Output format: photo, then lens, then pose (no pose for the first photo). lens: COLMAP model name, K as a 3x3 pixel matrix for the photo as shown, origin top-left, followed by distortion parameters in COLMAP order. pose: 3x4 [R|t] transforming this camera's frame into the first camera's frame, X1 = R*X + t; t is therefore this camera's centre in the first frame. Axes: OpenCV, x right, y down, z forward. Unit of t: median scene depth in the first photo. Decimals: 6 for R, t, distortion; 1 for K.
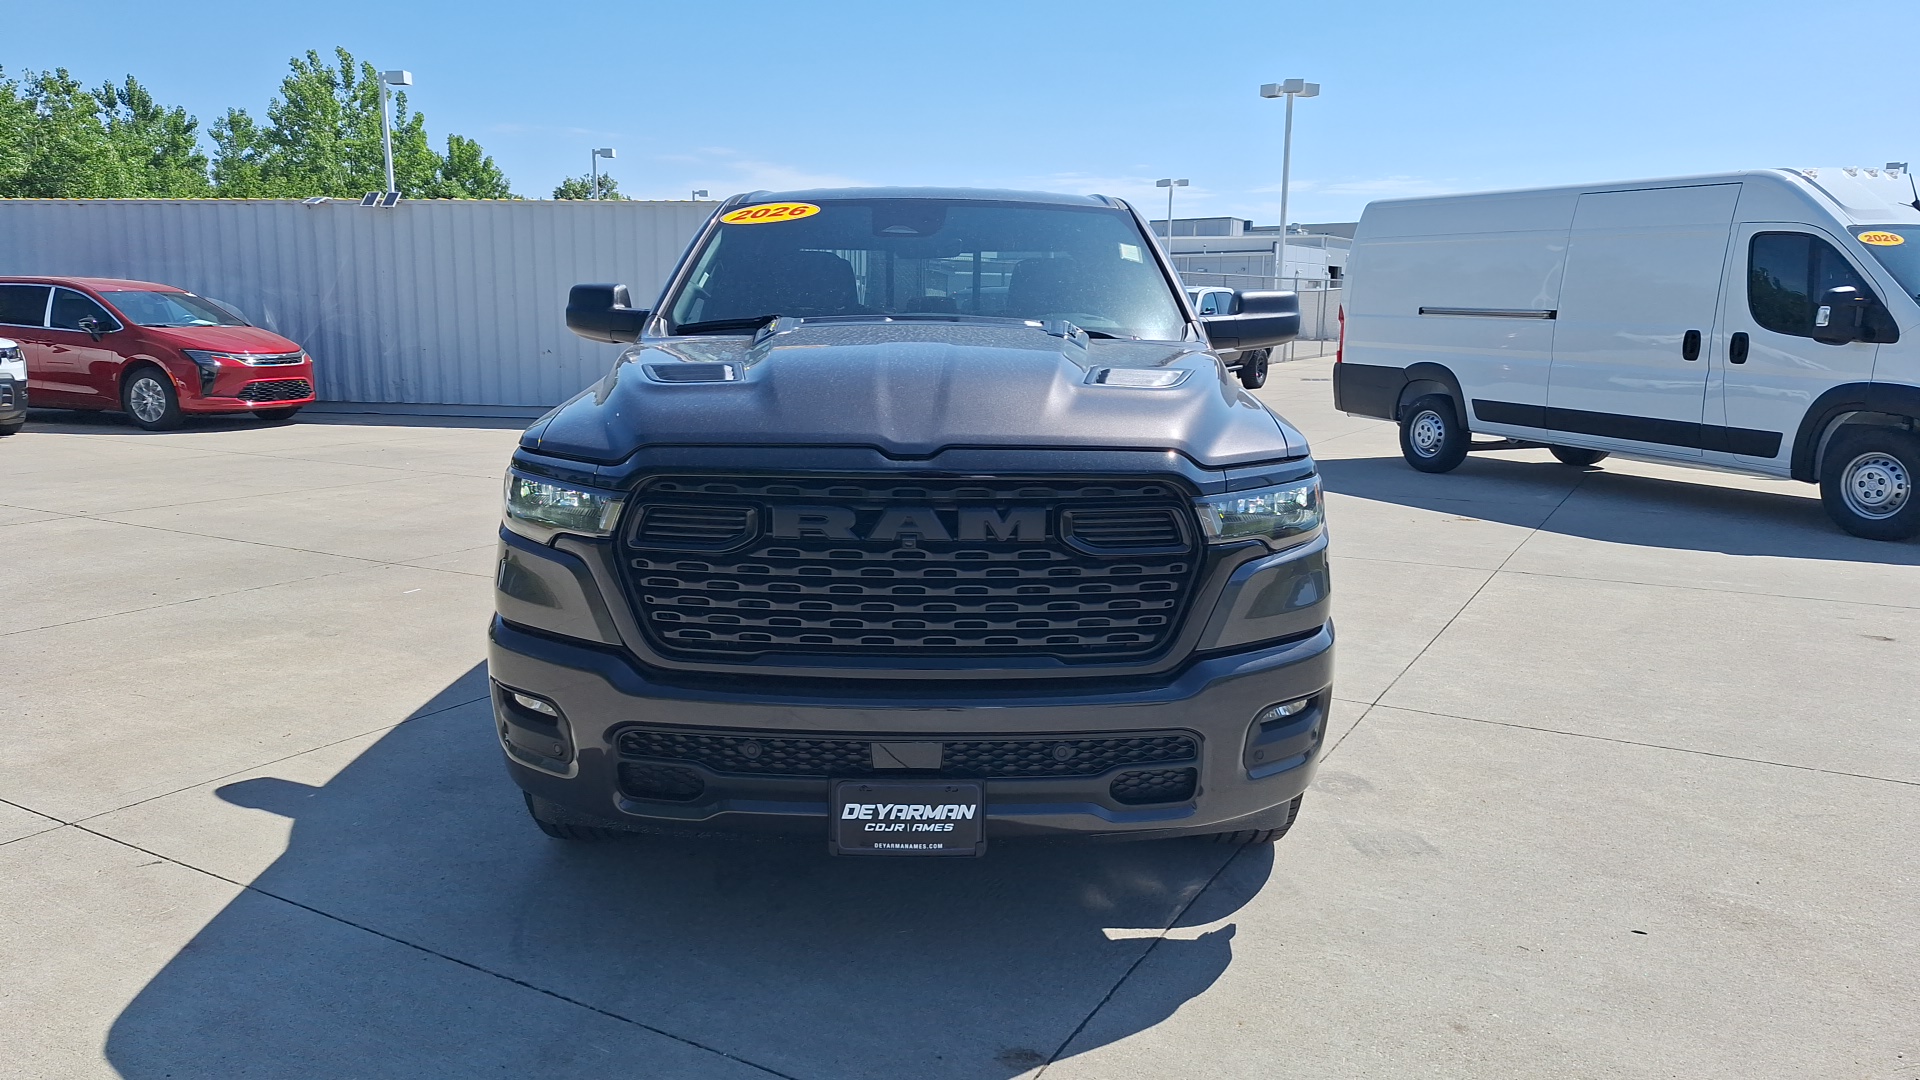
lens RADIAL K [[1322.5, 0, 954.2], [0, 1322.5, 549.0], [0, 0, 1]] dist [0.084642, -0.102406]
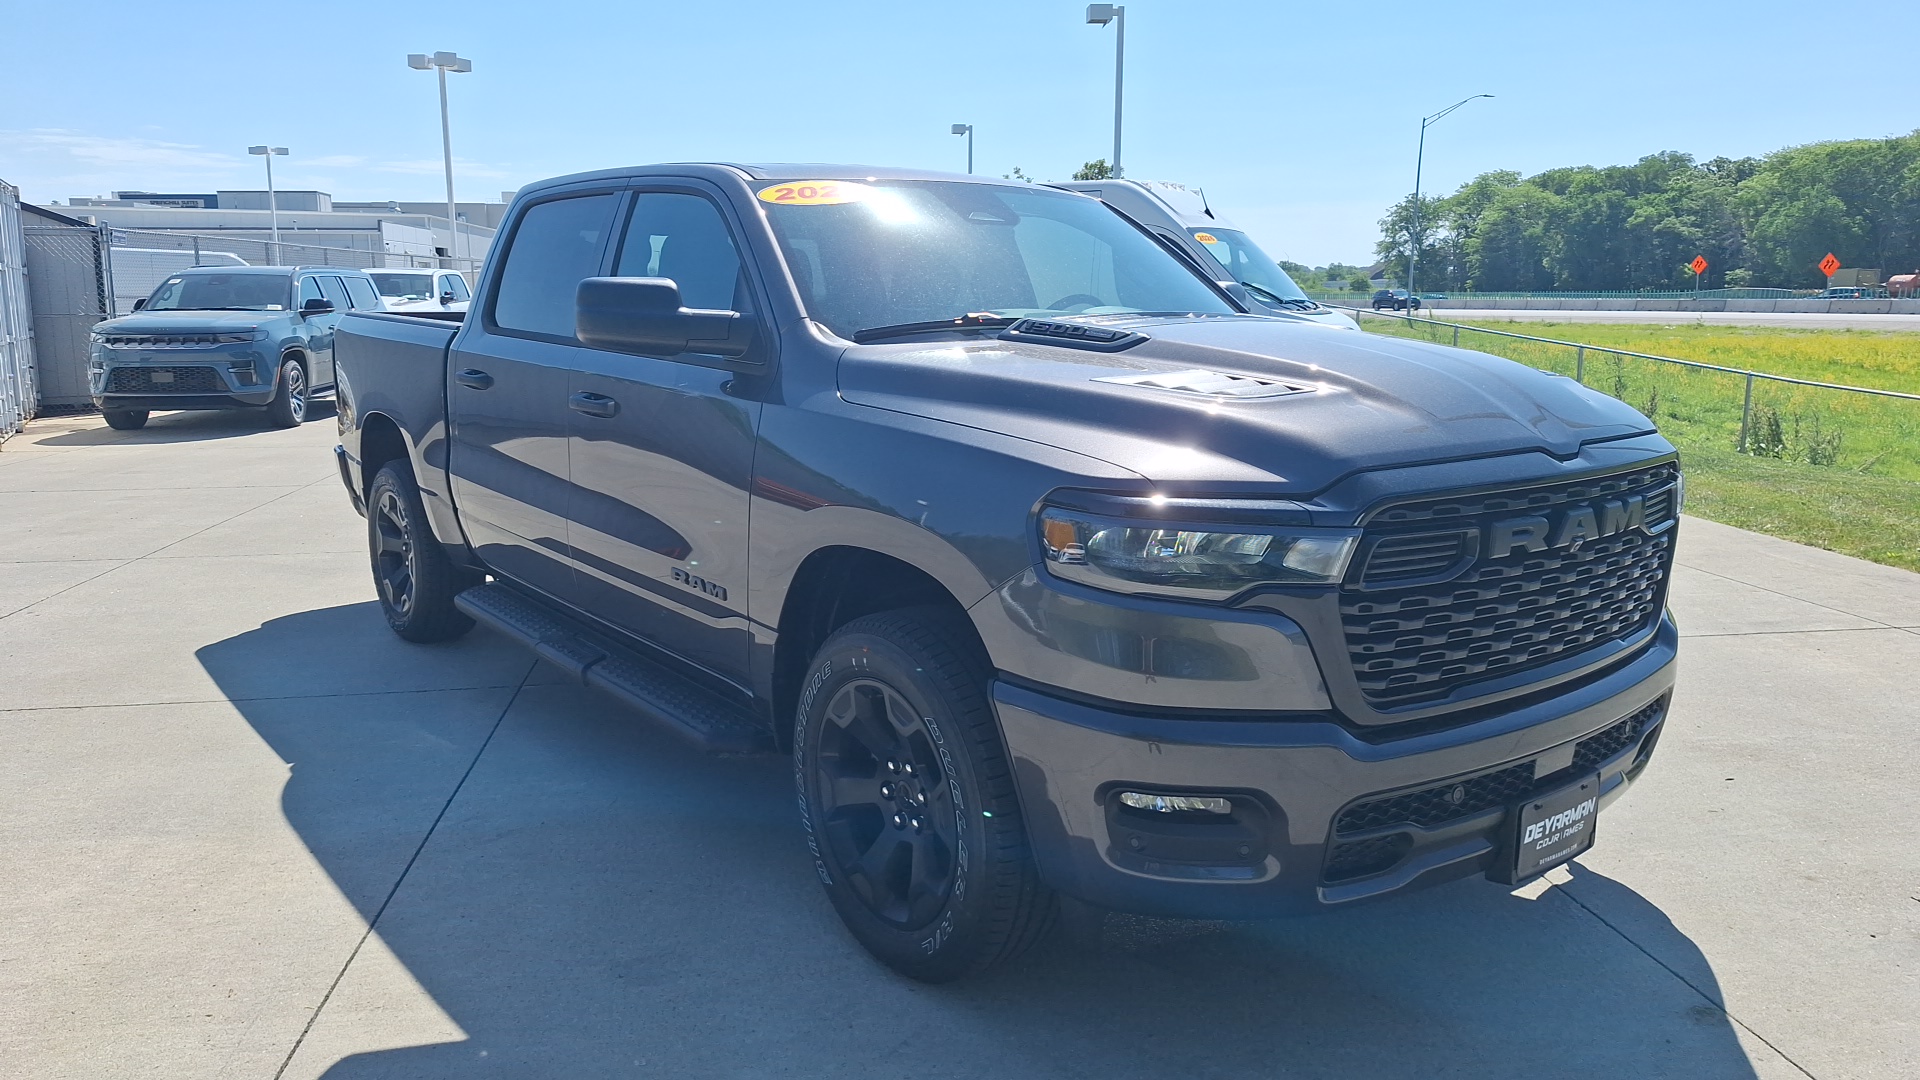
lens RADIAL K [[1295.7, 0, 948.4], [0, 1295.7, 556.5], [0, 0, 1]] dist [0.093080, -0.084081]
pose [[0.807324, -0.124952, 0.576728, -0.917864], [0.112711, 0.991983, 0.057142, -0.098856], [-0.579245, 0.018871, 0.814935, 0.455944]]
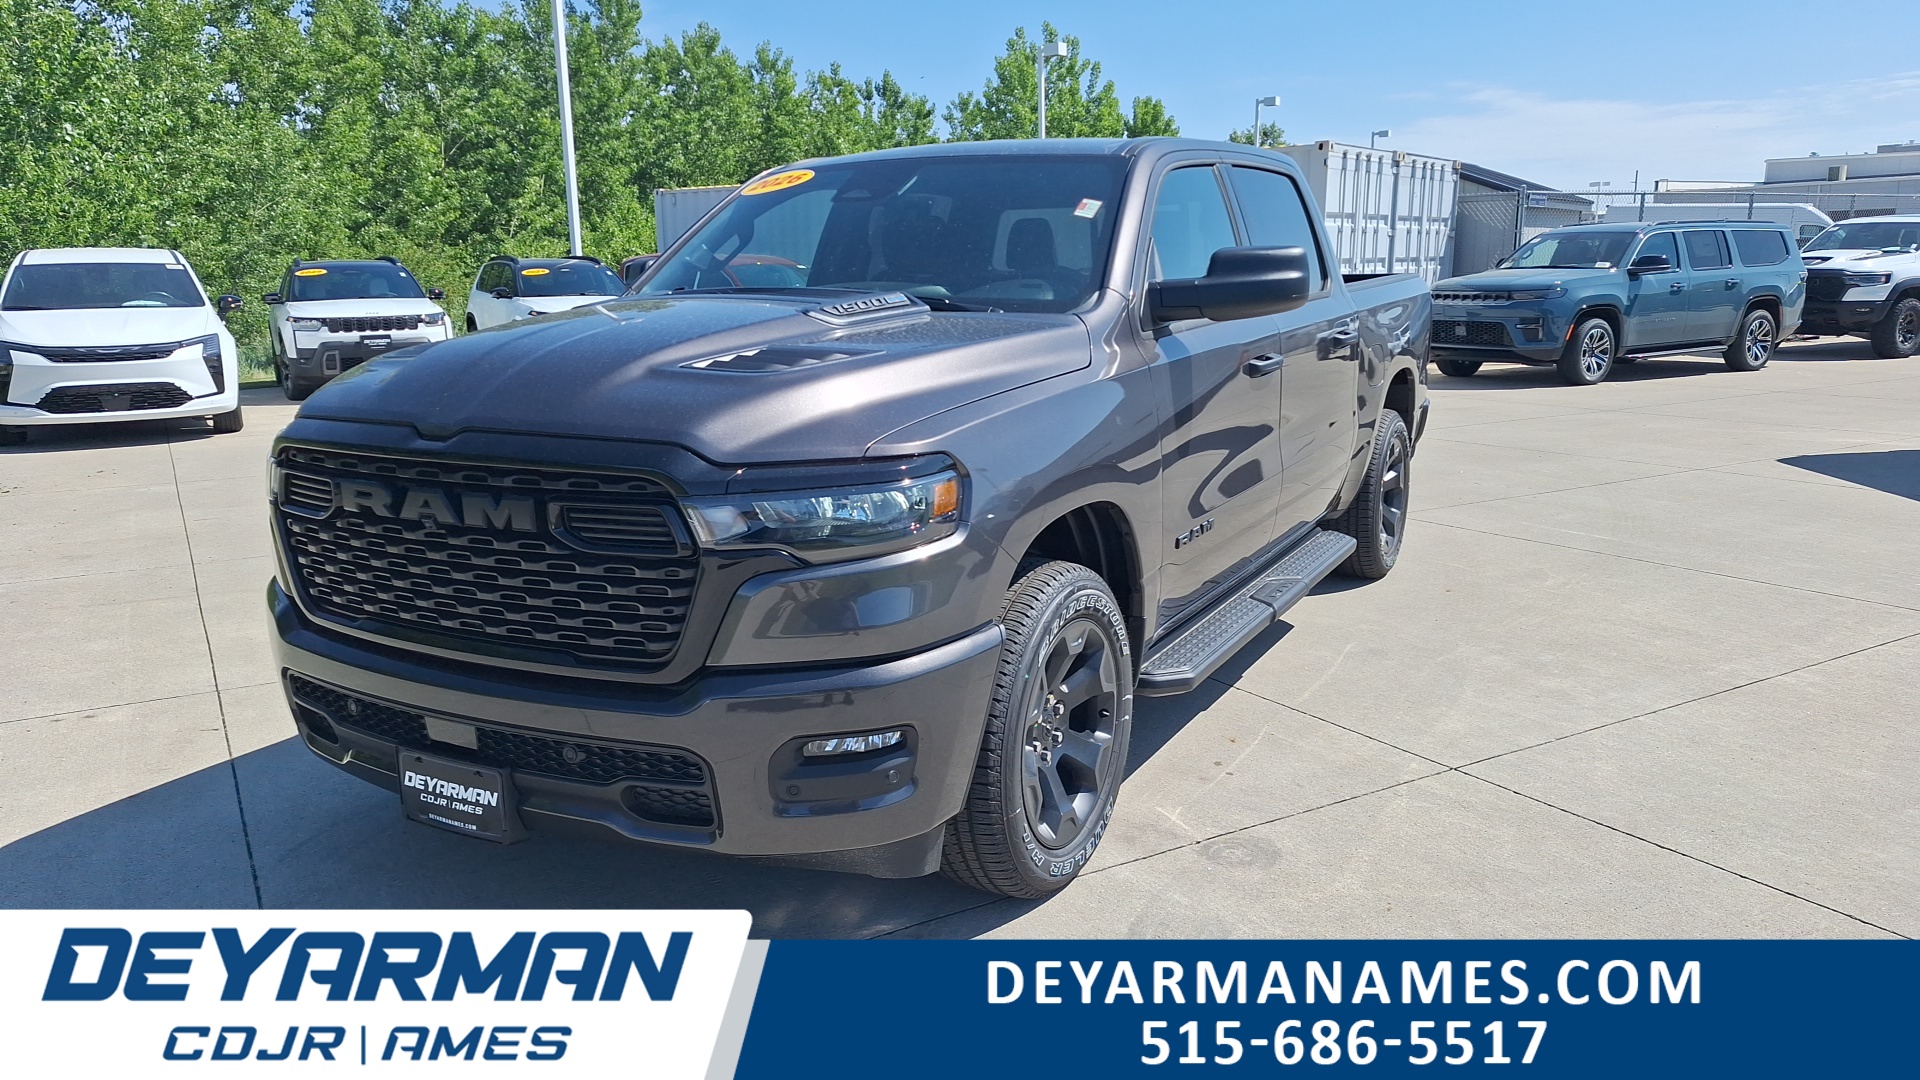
lens RADIAL K [[1295.7, 0, 948.4], [0, 1295.7, 556.5], [0, 0, 1]] dist [0.093080, -0.084081]
pose [[0.875488, 0.085929, -0.475538, 0.744993], [-0.064354, 0.996030, 0.061502, -0.063169], [0.478935, -0.023241, 0.877543, 0.300890]]
